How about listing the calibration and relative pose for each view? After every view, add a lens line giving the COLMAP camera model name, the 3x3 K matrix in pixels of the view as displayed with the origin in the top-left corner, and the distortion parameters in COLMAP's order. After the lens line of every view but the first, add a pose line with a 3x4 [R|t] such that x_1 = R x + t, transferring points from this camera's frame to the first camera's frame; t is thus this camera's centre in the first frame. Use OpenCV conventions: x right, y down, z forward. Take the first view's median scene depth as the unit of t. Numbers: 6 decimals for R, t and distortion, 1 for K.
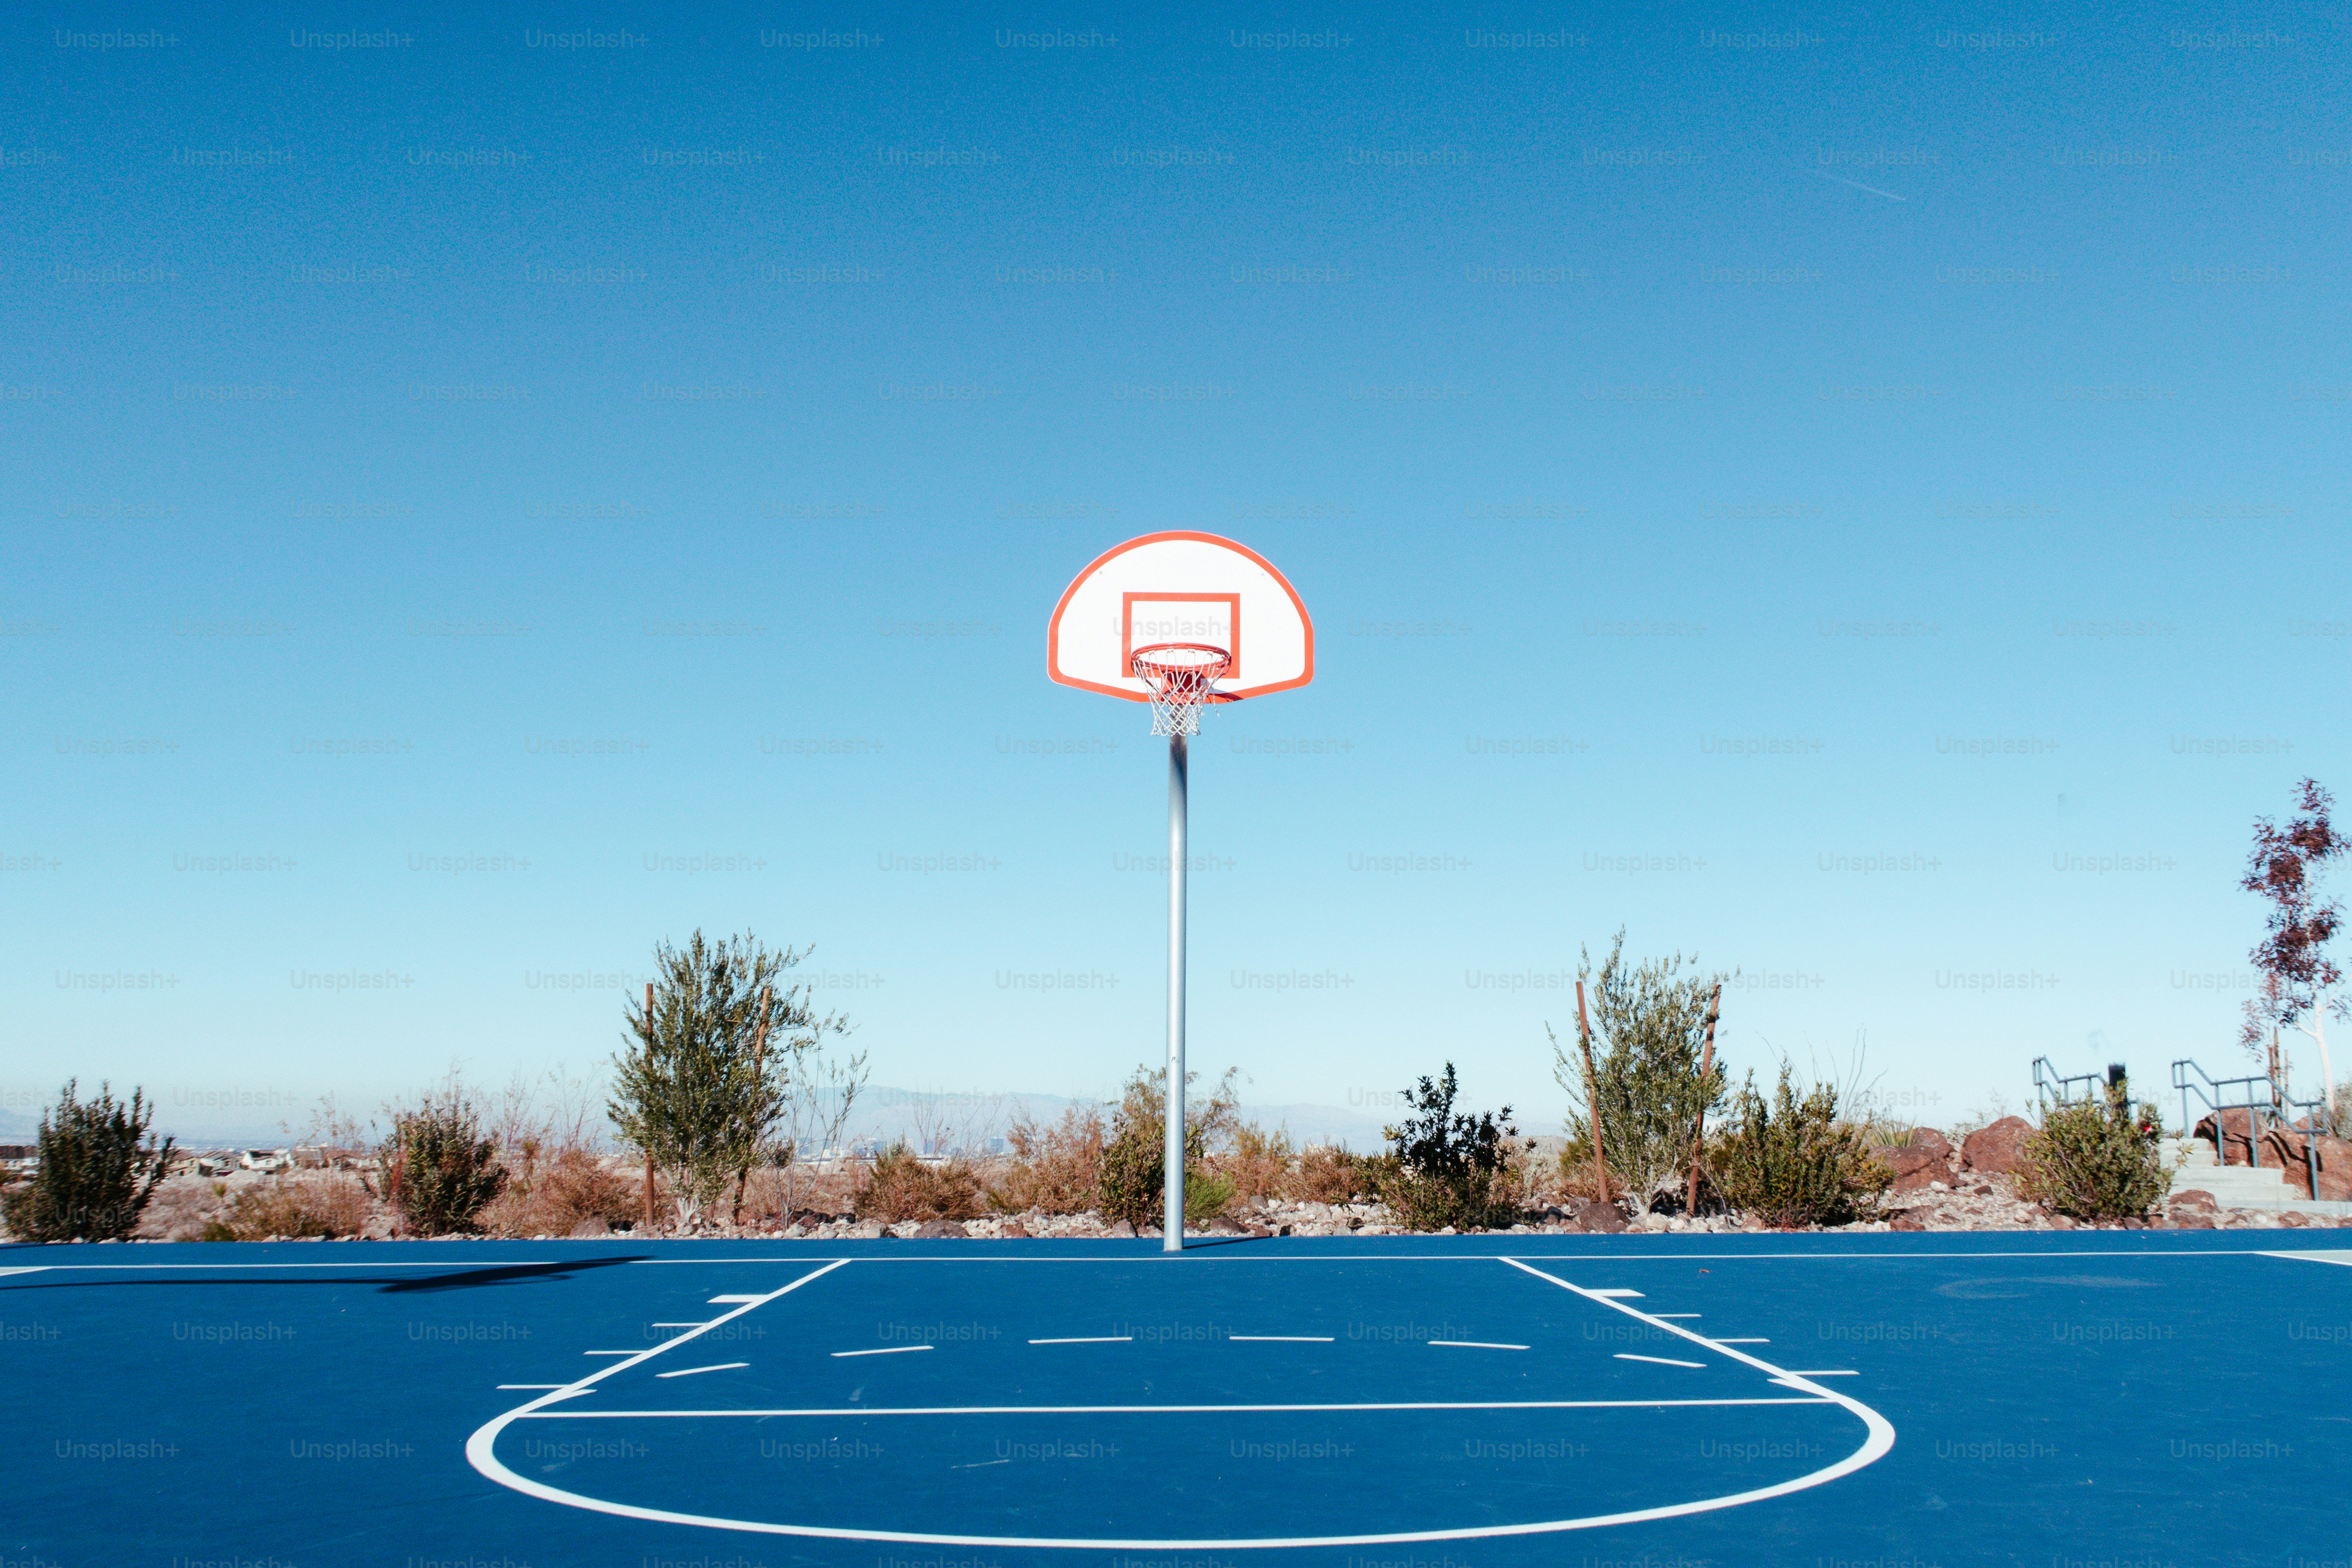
lens RADIAL K [[2350.6, 0, 1176.0], [0, 2350.6, 784.0], [0, 0, 1]] dist [0.017545, 0.000619]
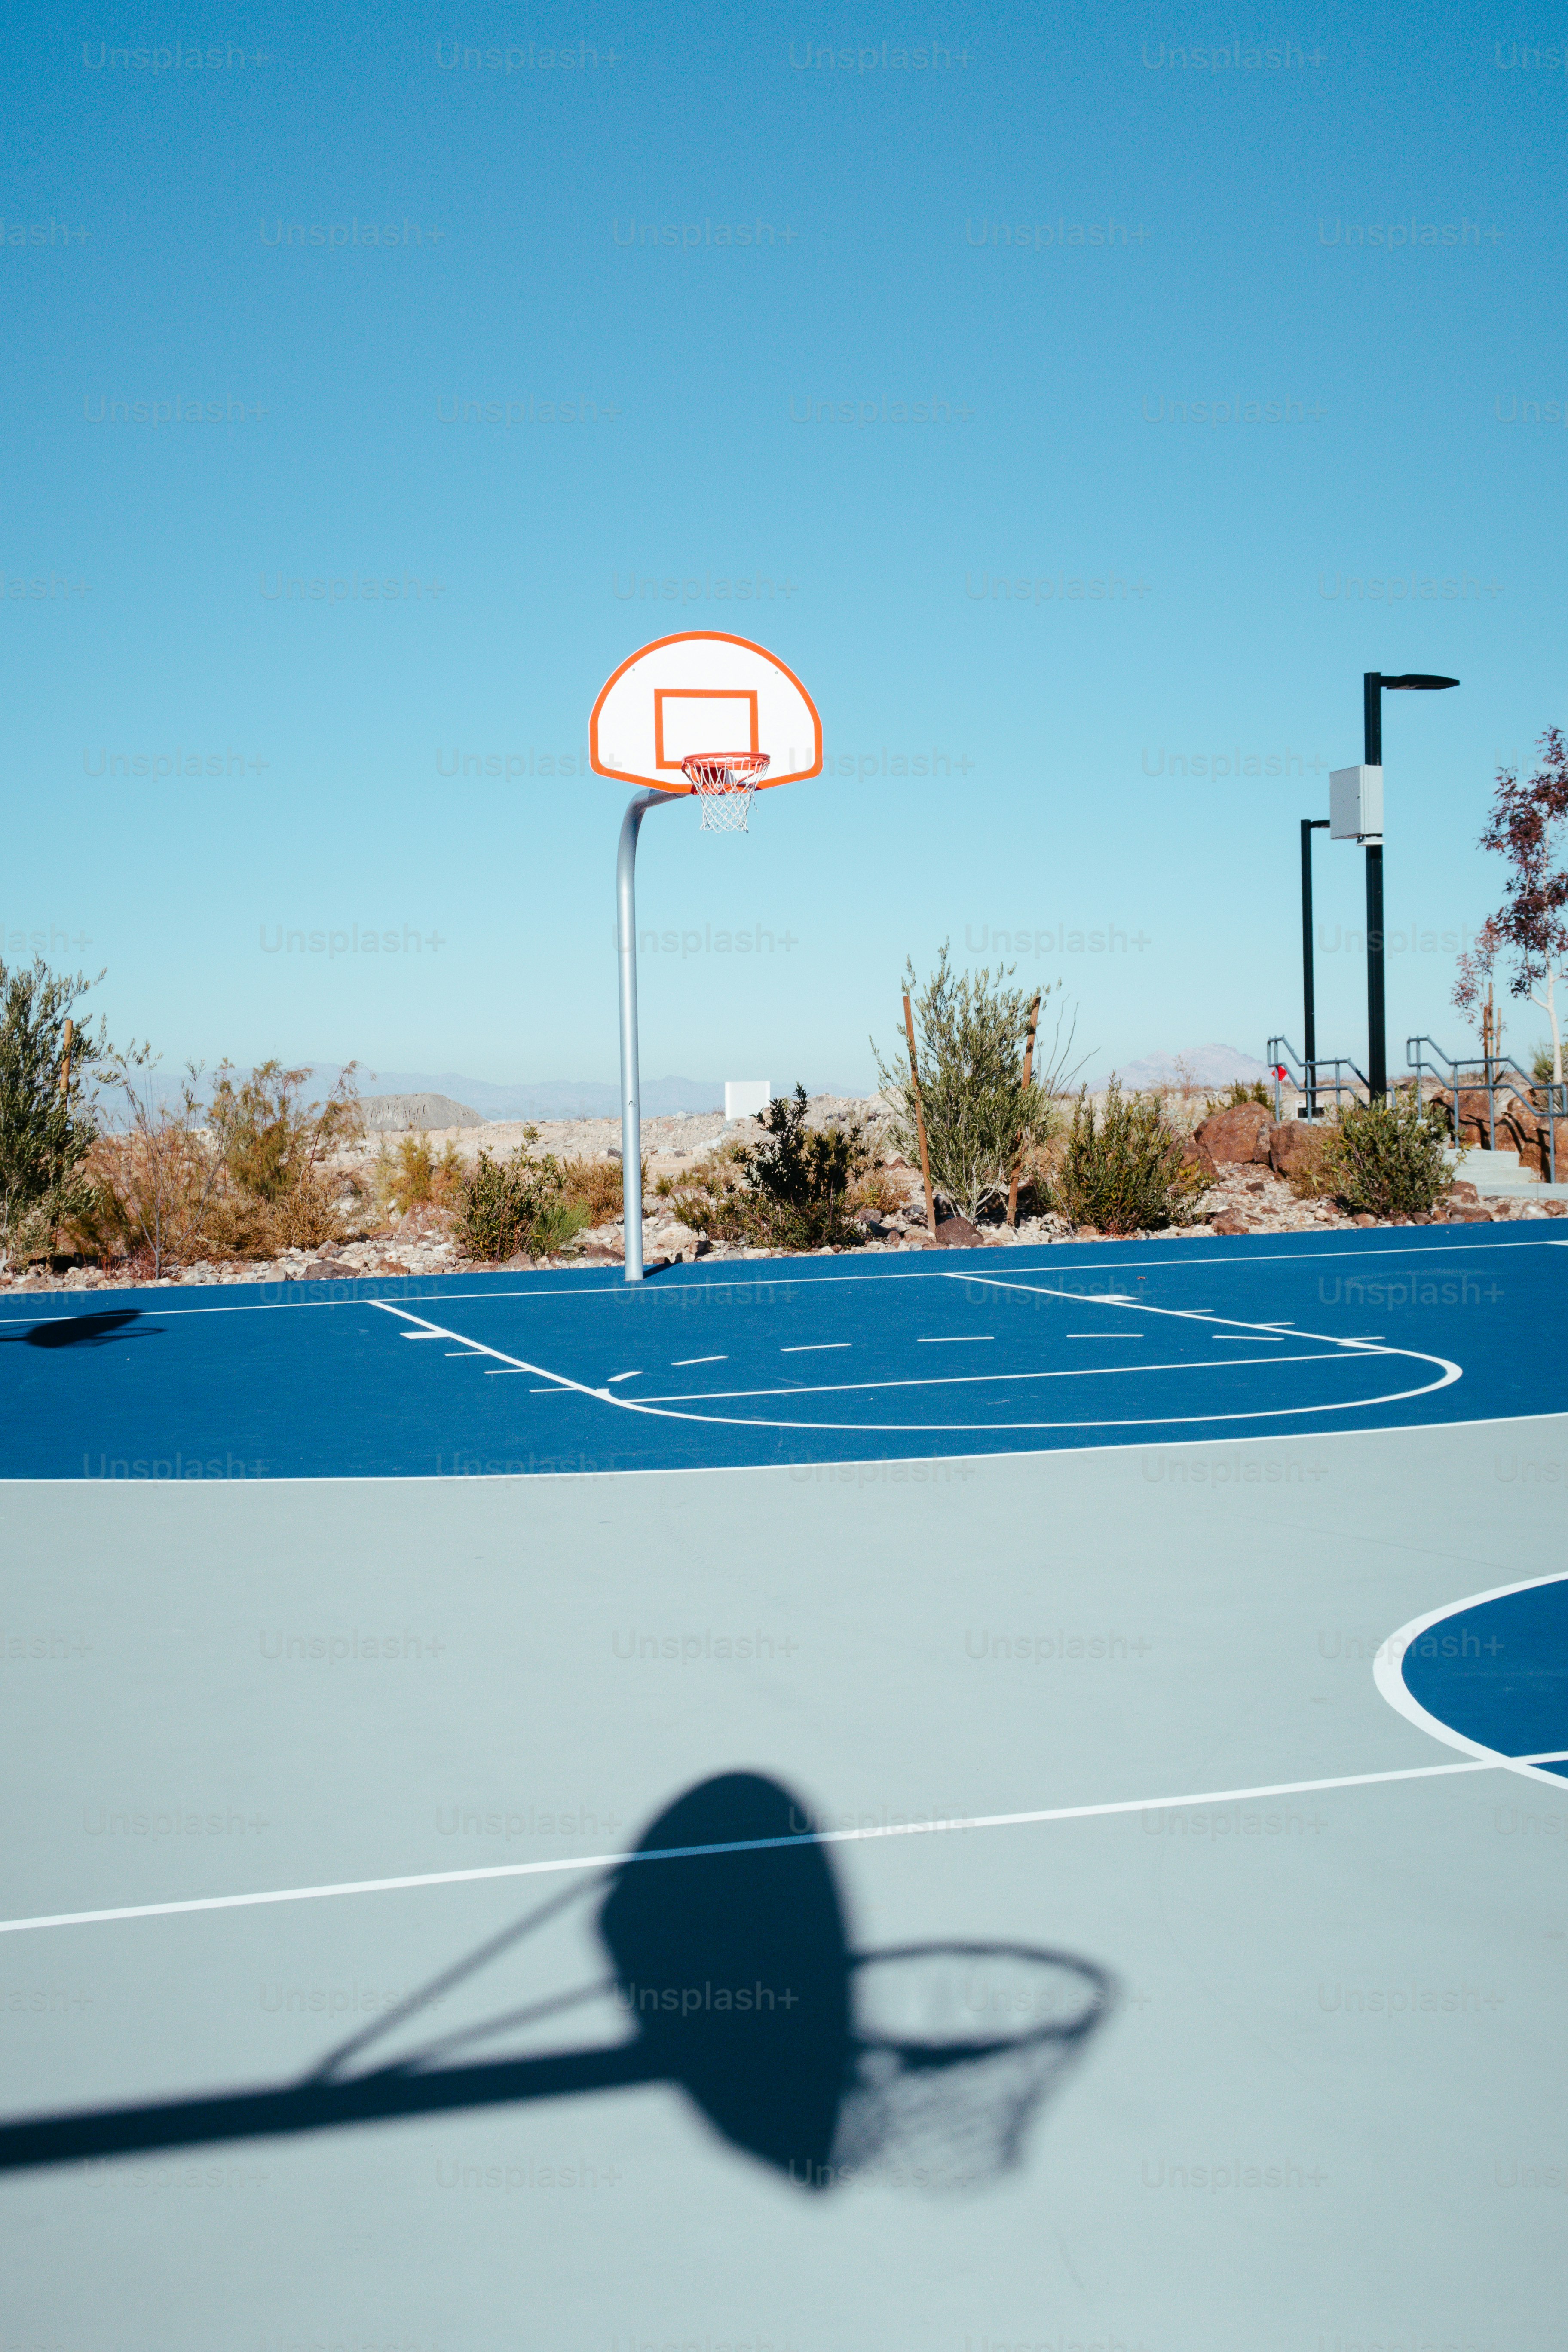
lens RADIAL K [[4411.8, 0, 784.0], [0, 4411.8, 1176.0], [0, 0, 1]] dist [0.169869, -0.113326]
pose [[0.950249, -0.033334, 0.309702, -0.447550], [-0.021622, 0.984800, 0.172339, -0.157535], [-0.310739, -0.170461, 0.935085, -0.715691]]
